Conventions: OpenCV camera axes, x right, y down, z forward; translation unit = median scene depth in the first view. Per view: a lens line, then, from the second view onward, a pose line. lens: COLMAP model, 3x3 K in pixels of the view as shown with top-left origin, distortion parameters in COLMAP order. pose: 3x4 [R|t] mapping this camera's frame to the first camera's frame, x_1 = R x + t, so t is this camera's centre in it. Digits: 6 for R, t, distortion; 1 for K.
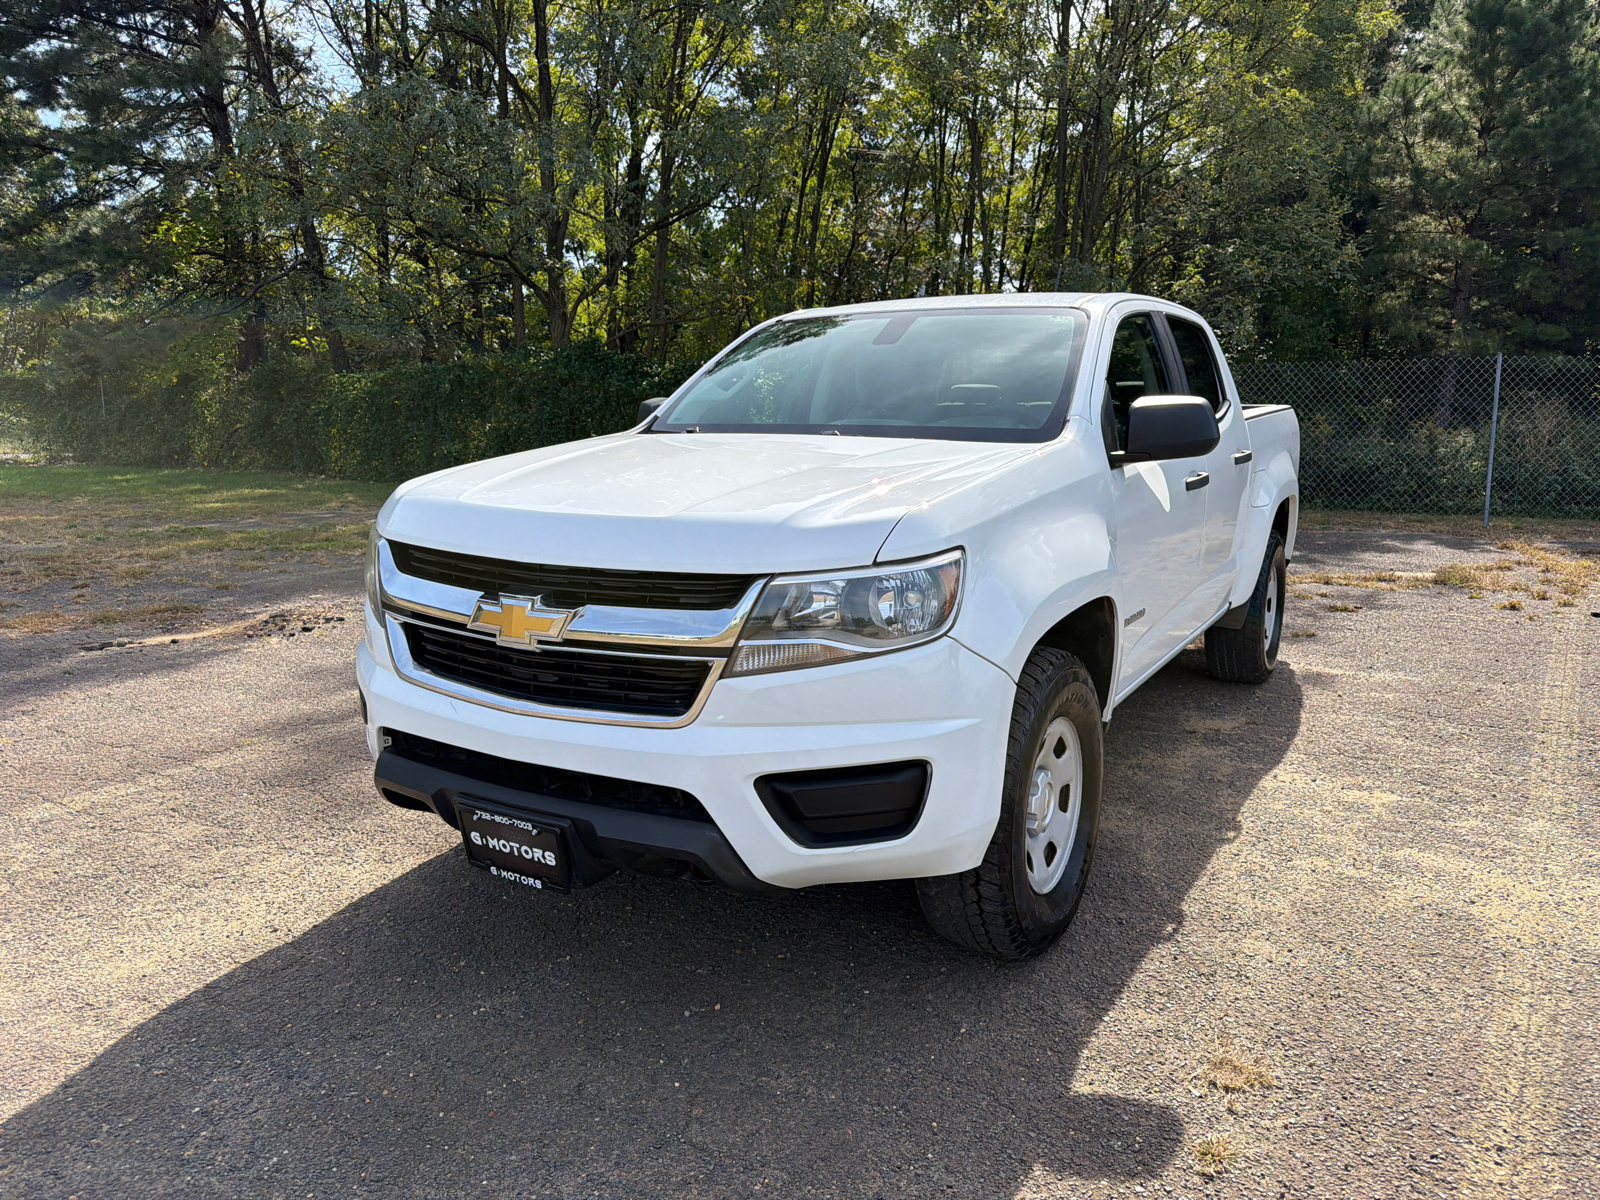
lens RADIAL K [[1145.8, 0, 800.0], [0, 1145.8, 600.0], [0, 0, 1]] dist [-0.004822, -0.005261]
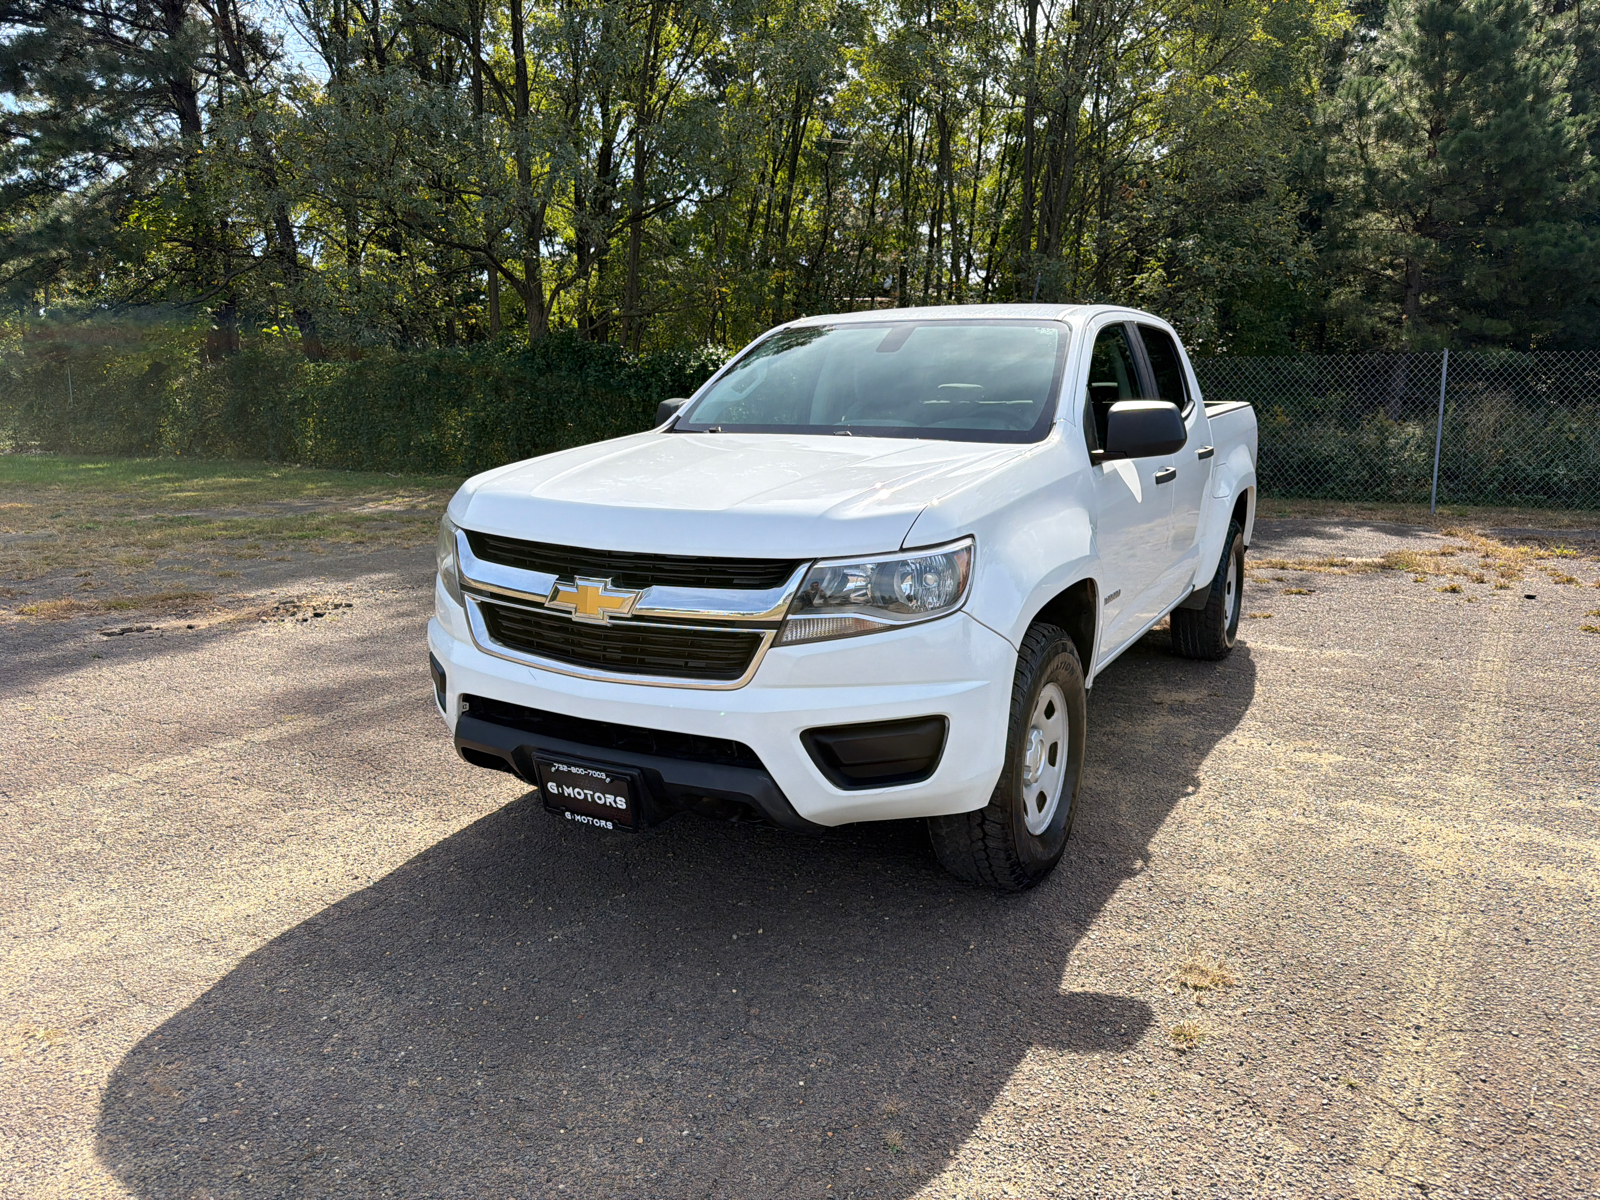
lens RADIAL K [[1145.8, 0, 800.0], [0, 1145.8, 600.0], [0, 0, 1]] dist [-0.004822, -0.005261]
pose [[0.999517, -0.003601, 0.030873, -0.040174], [0.003263, 0.999935, 0.010968, 0.003726], [-0.030910, -0.010862, 0.999463, -0.095112]]
